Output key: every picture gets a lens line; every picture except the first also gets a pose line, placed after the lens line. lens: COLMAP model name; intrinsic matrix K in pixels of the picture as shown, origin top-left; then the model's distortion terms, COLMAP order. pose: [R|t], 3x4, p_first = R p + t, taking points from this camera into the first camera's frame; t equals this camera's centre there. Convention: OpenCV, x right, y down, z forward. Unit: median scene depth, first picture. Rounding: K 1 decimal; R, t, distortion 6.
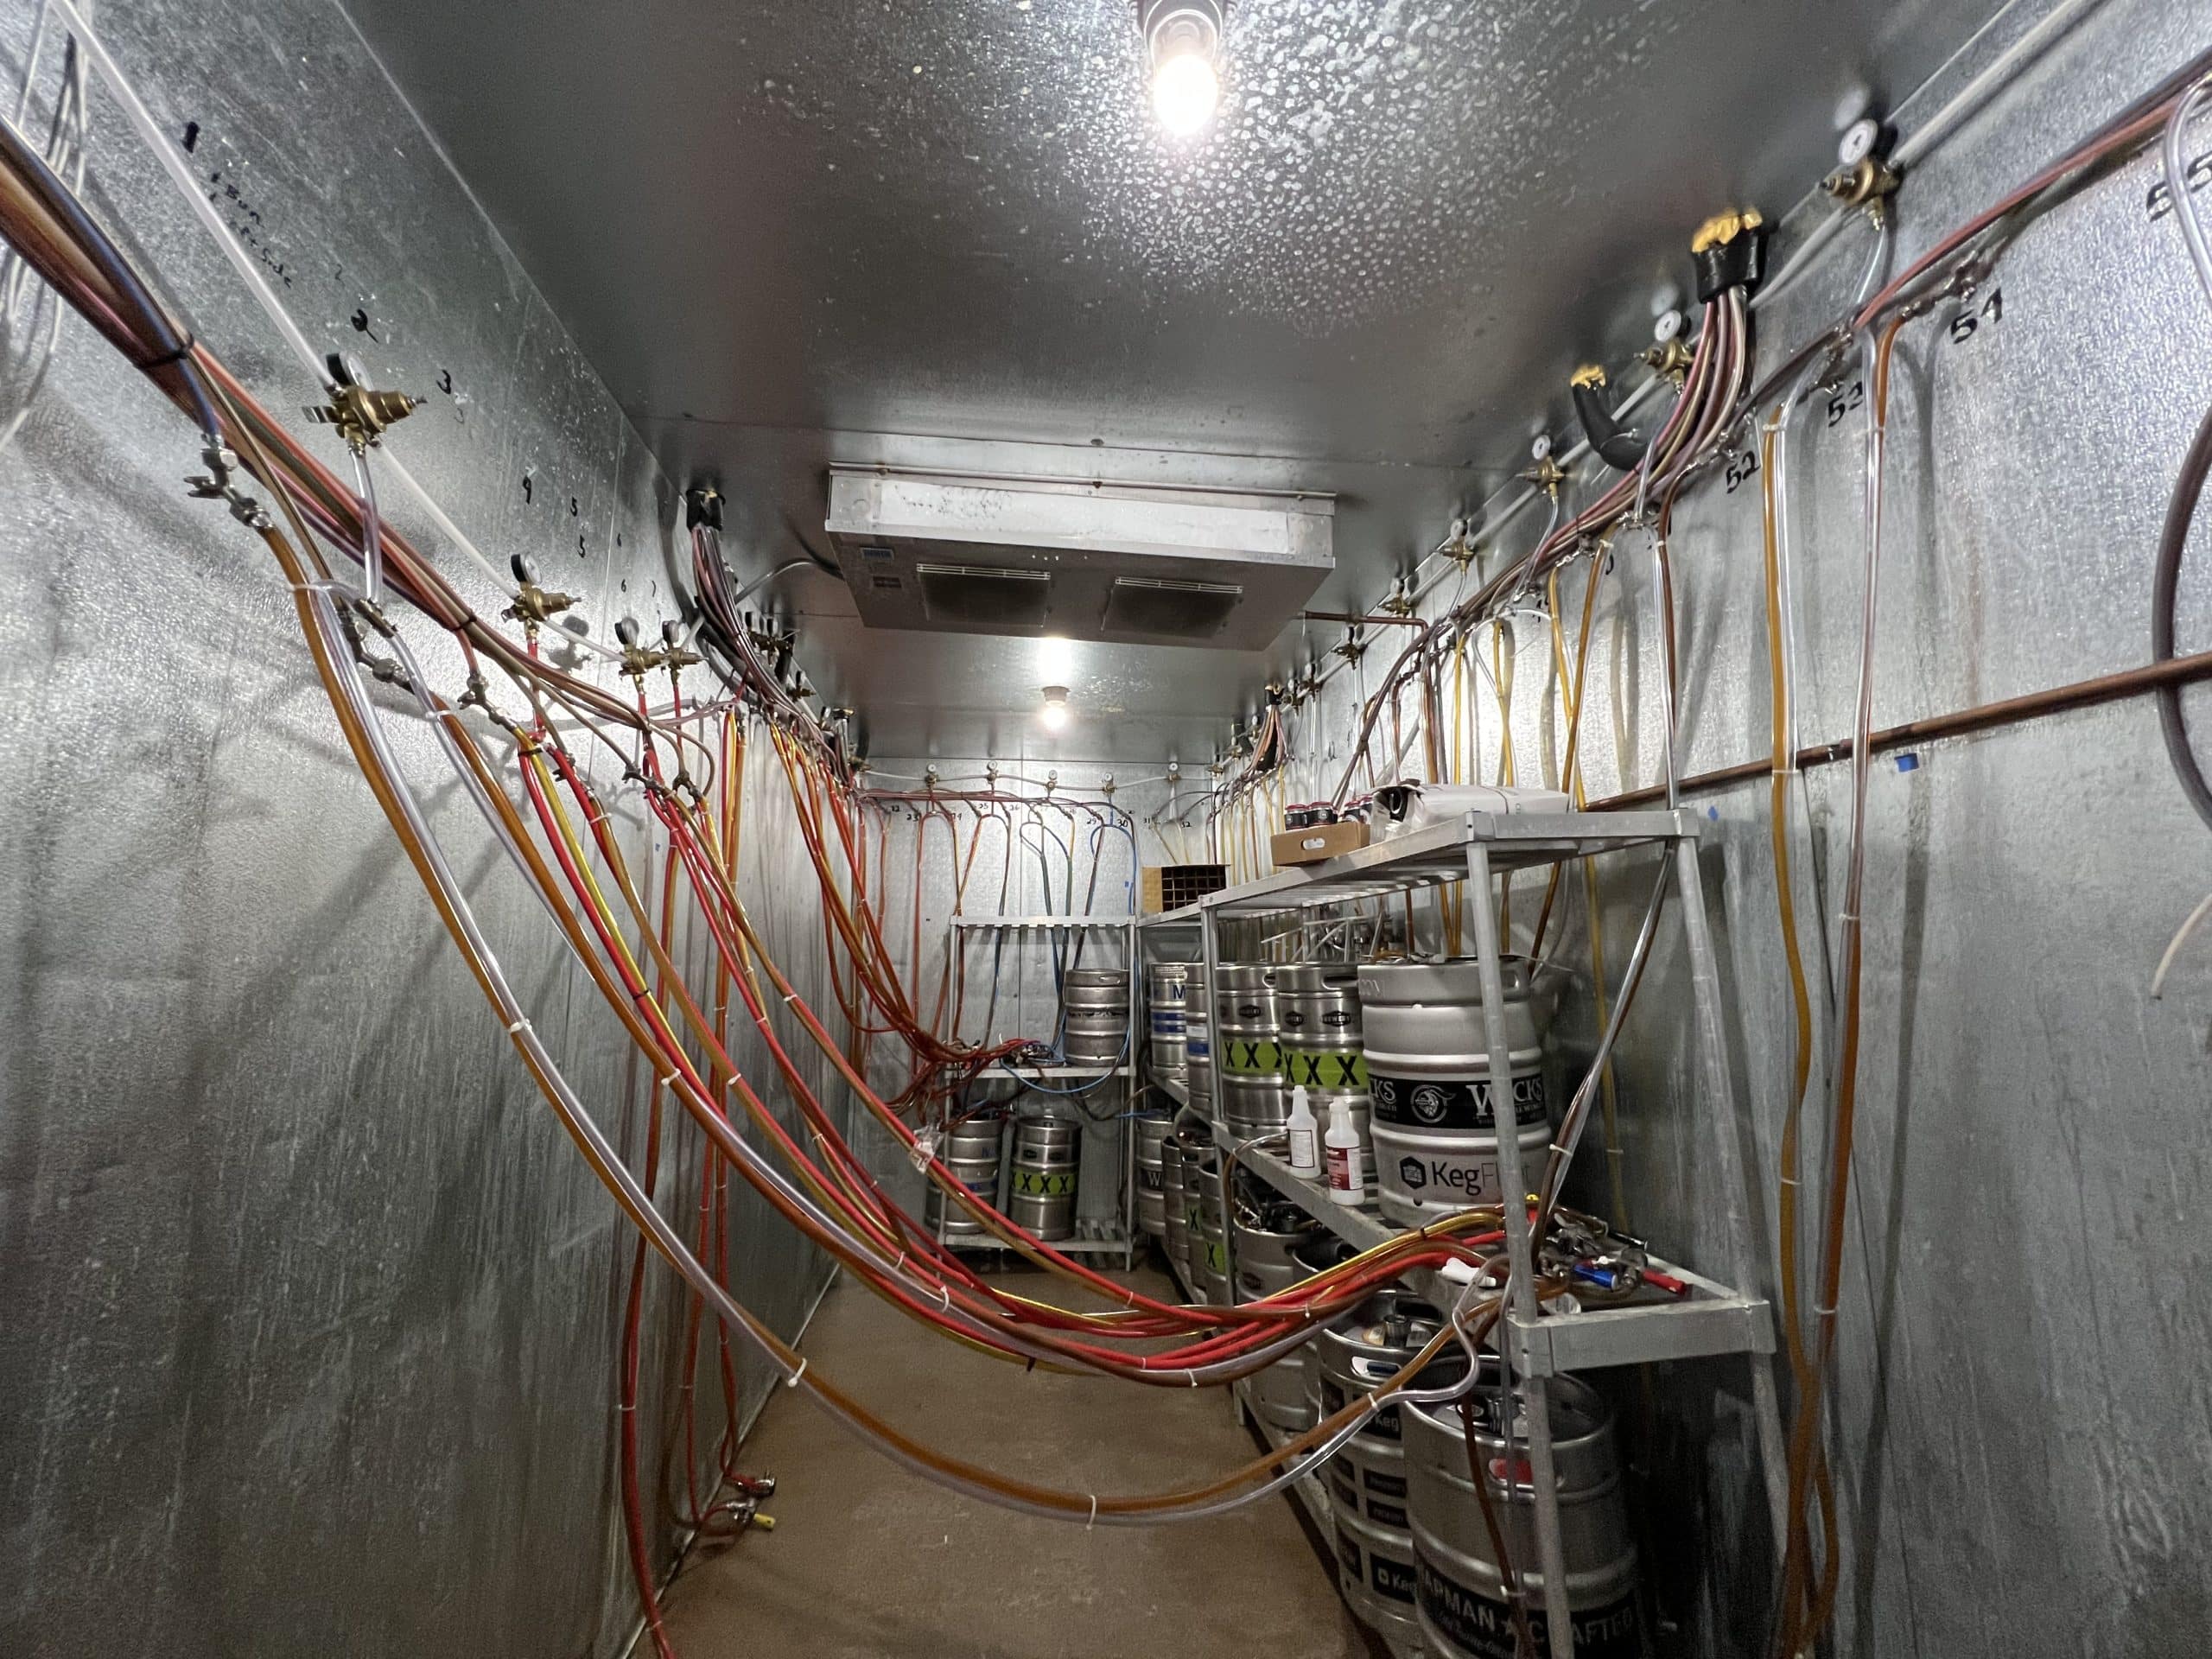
lens RADIAL K [[882.3, 0, 1100.2], [0, 882.3, 823.6], [0, 0, 1]] dist [-0.002735, 0.000174]
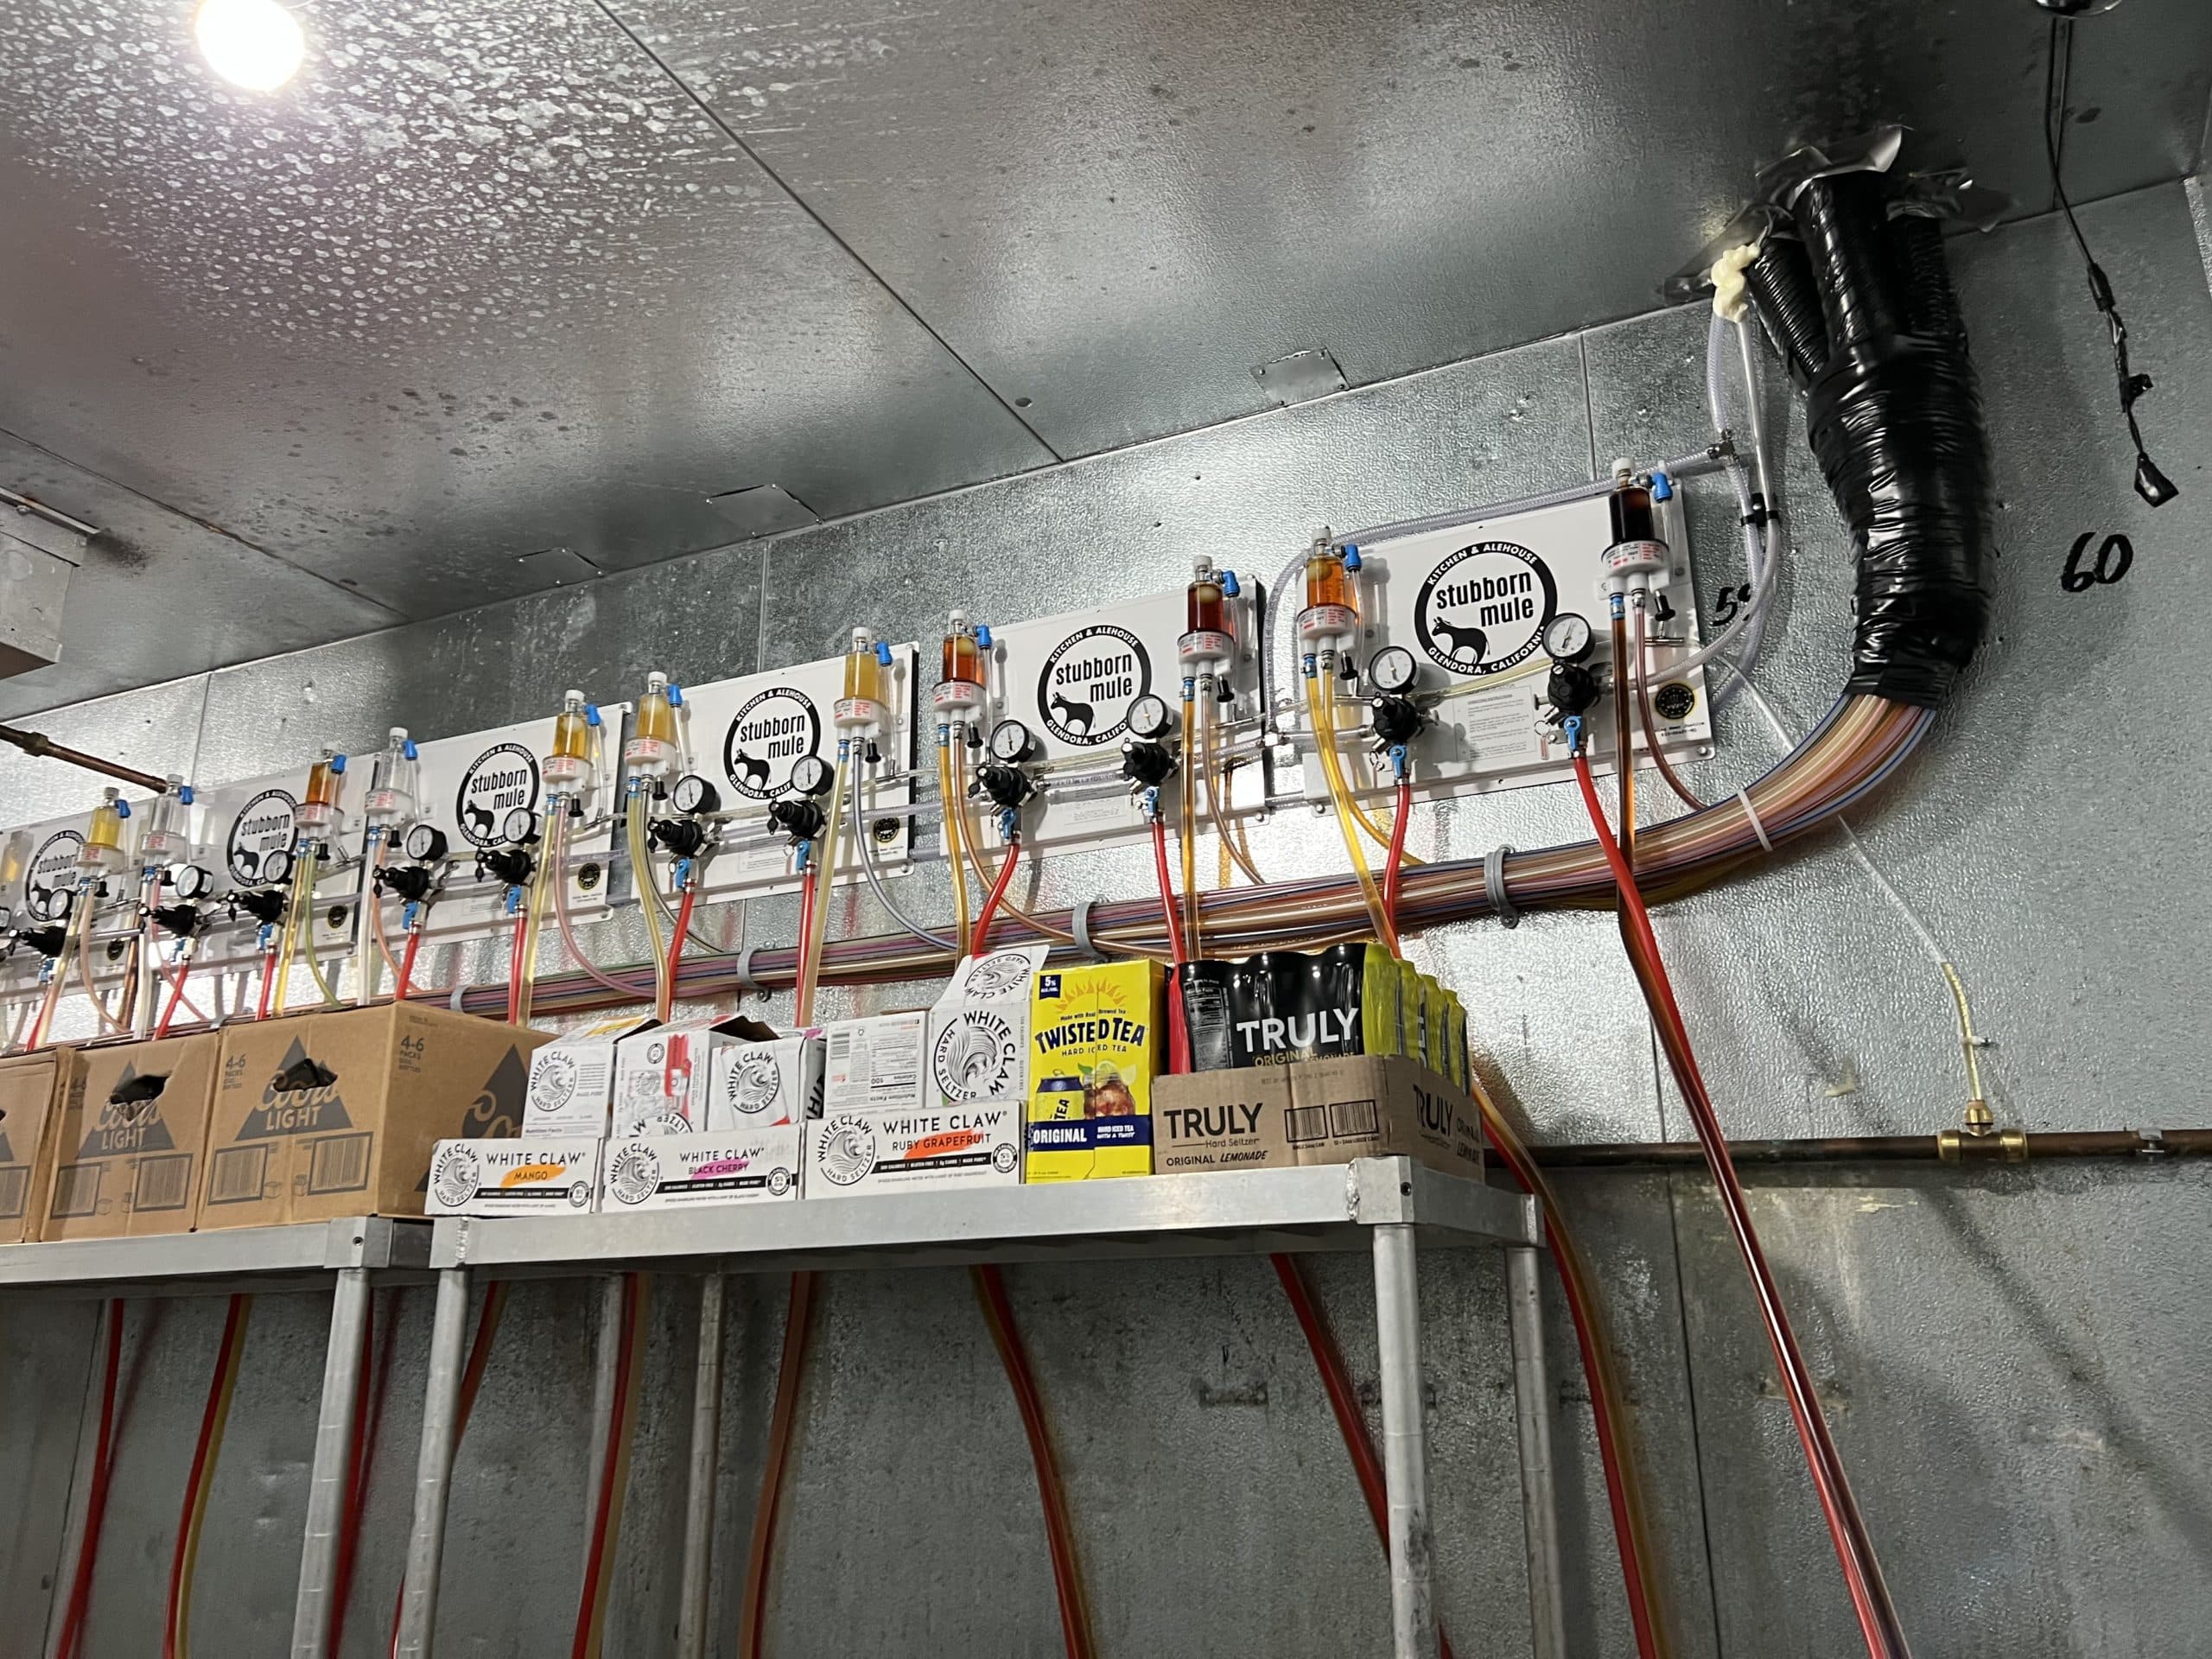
lens RADIAL K [[1660.7, 0, 1129.9], [0, 1660.7, 804.2], [0, 0, 1]] dist [0.056182, -0.068381]
pose [[0.518492, 0.261234, 0.814200, -0.275817], [-0.124660, 0.965110, -0.230268, -0.089075], [-0.845947, 0.017894, 0.532967, -0.084965]]
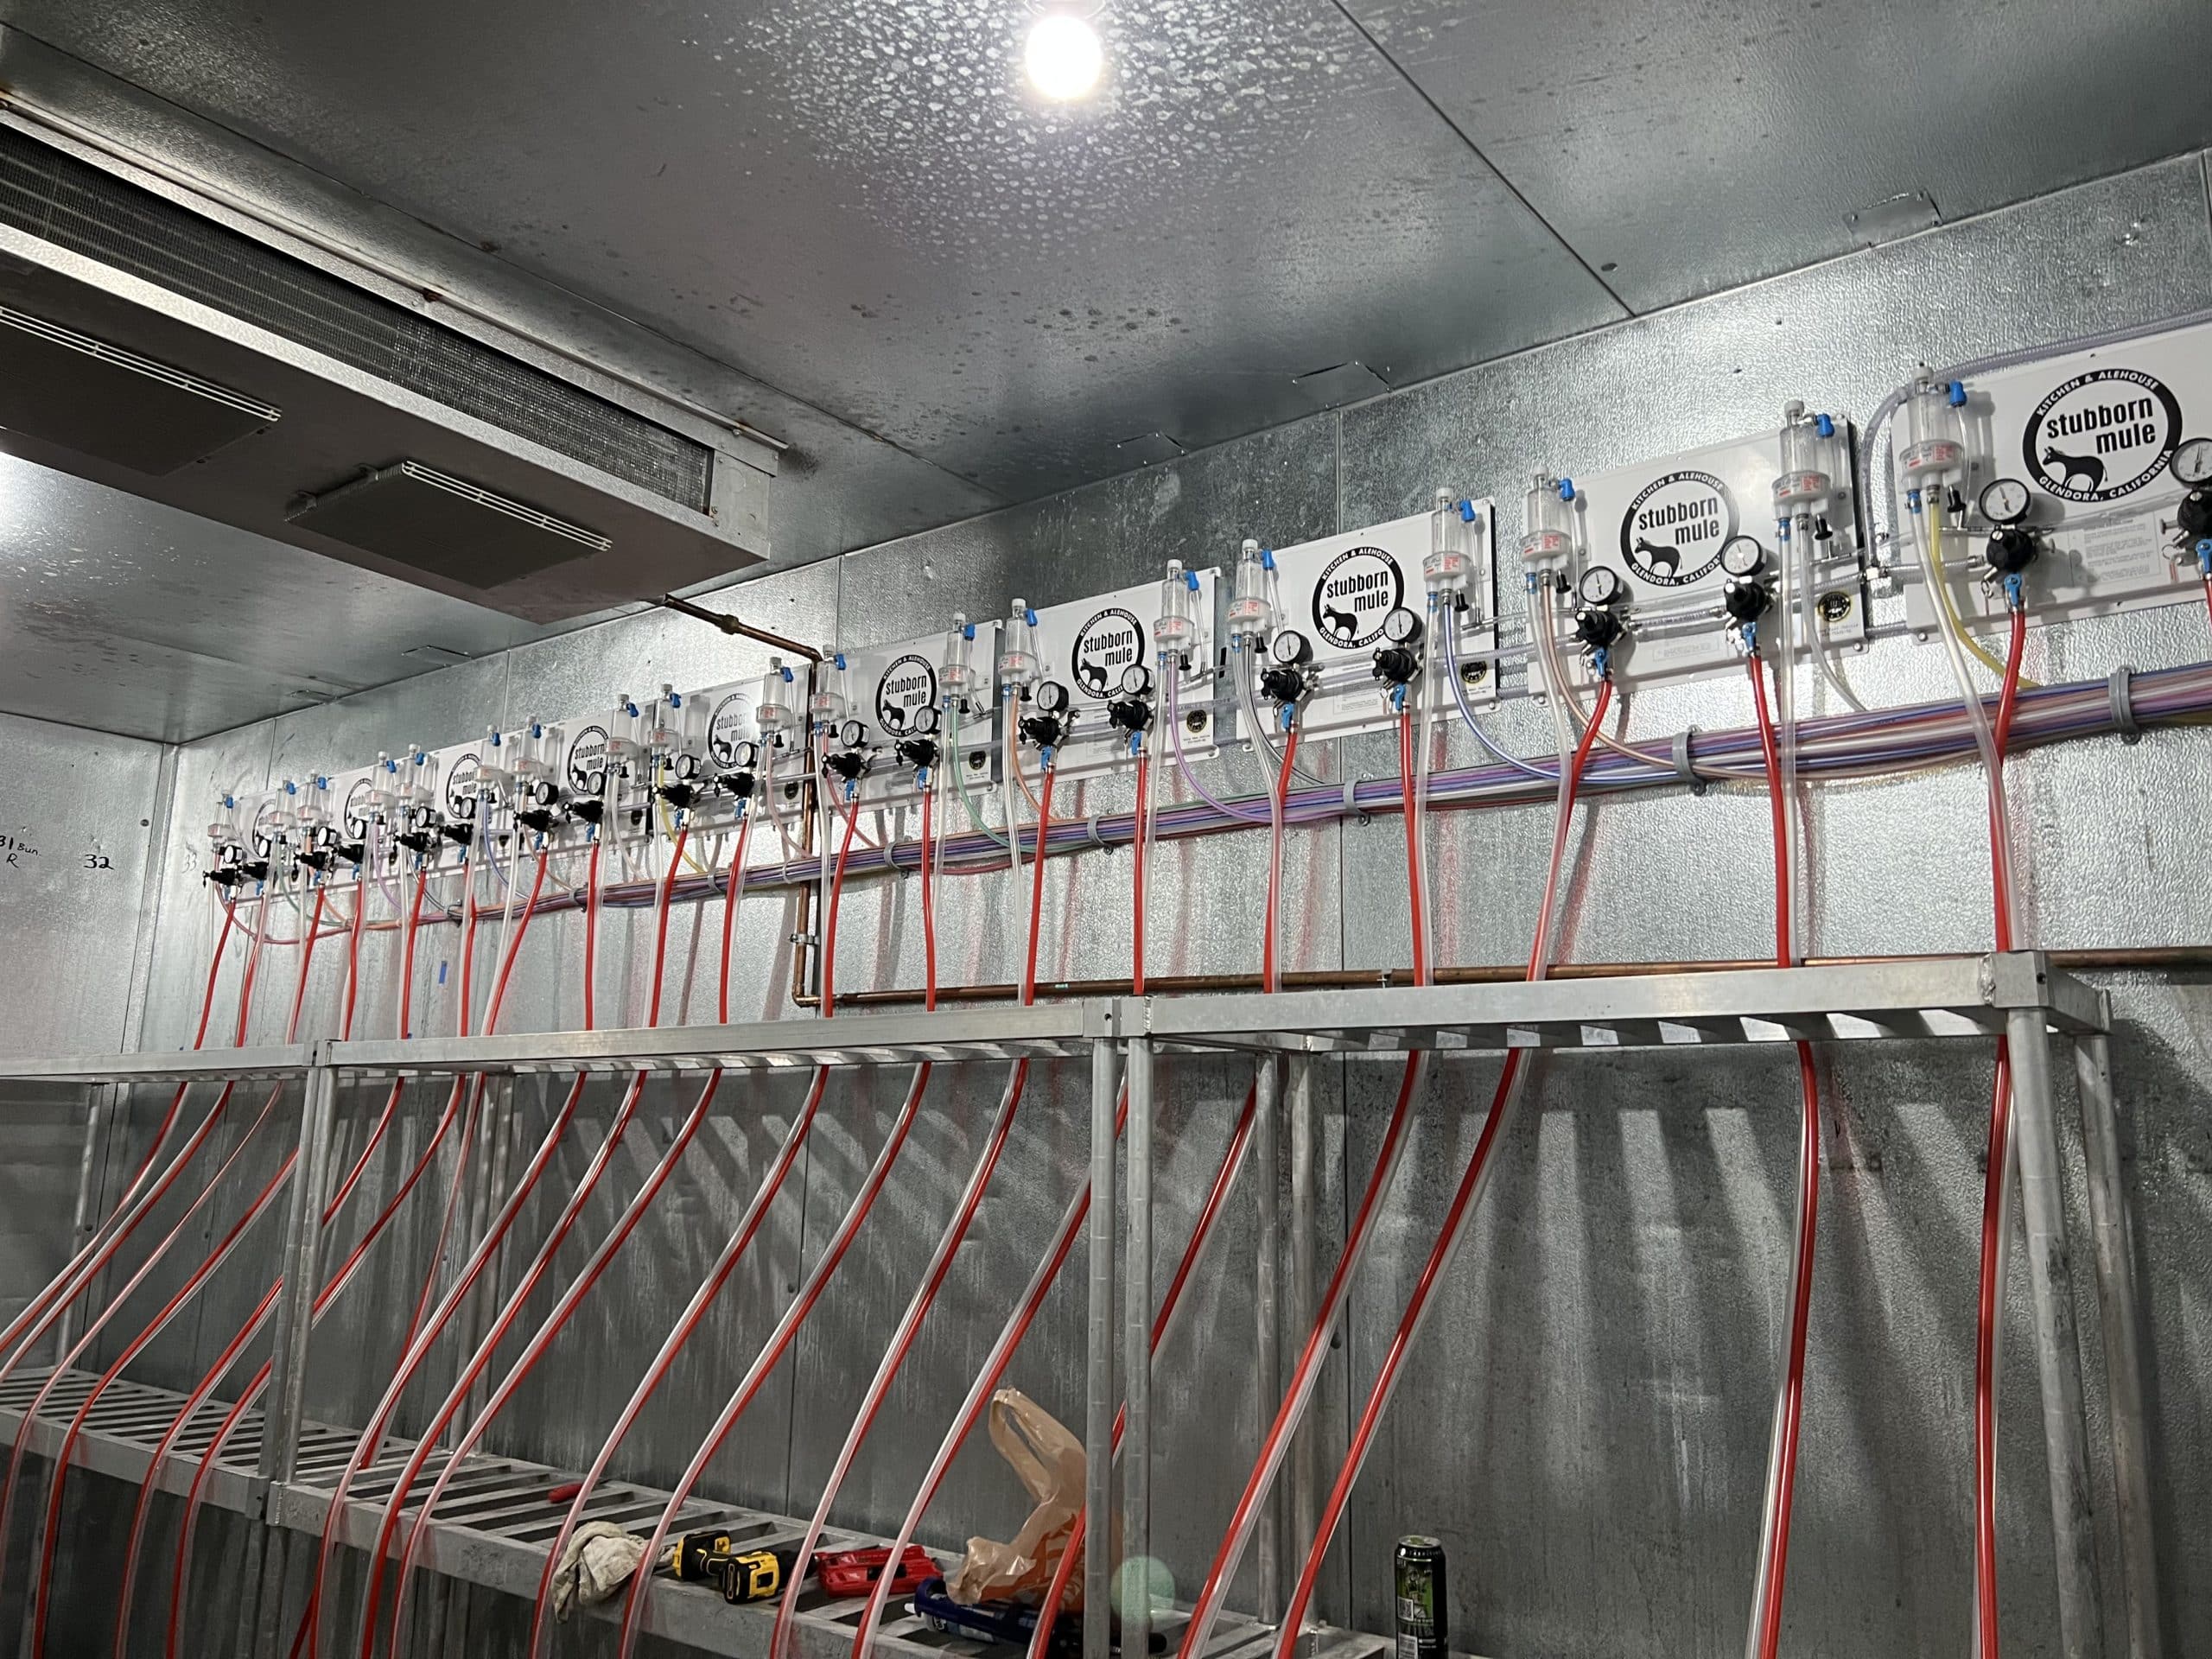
lens RADIAL K [[1660.7, 0, 1107.9], [0, 1660.7, 809.2], [0, 0, 1]] dist [0.056182, -0.068381]
pose [[0.699681, 0.161430, 0.695980, -0.537599], [-0.132329, 0.986566, -0.095797, -0.043024], [-0.702094, -0.025071, 0.711643, -0.043473]]
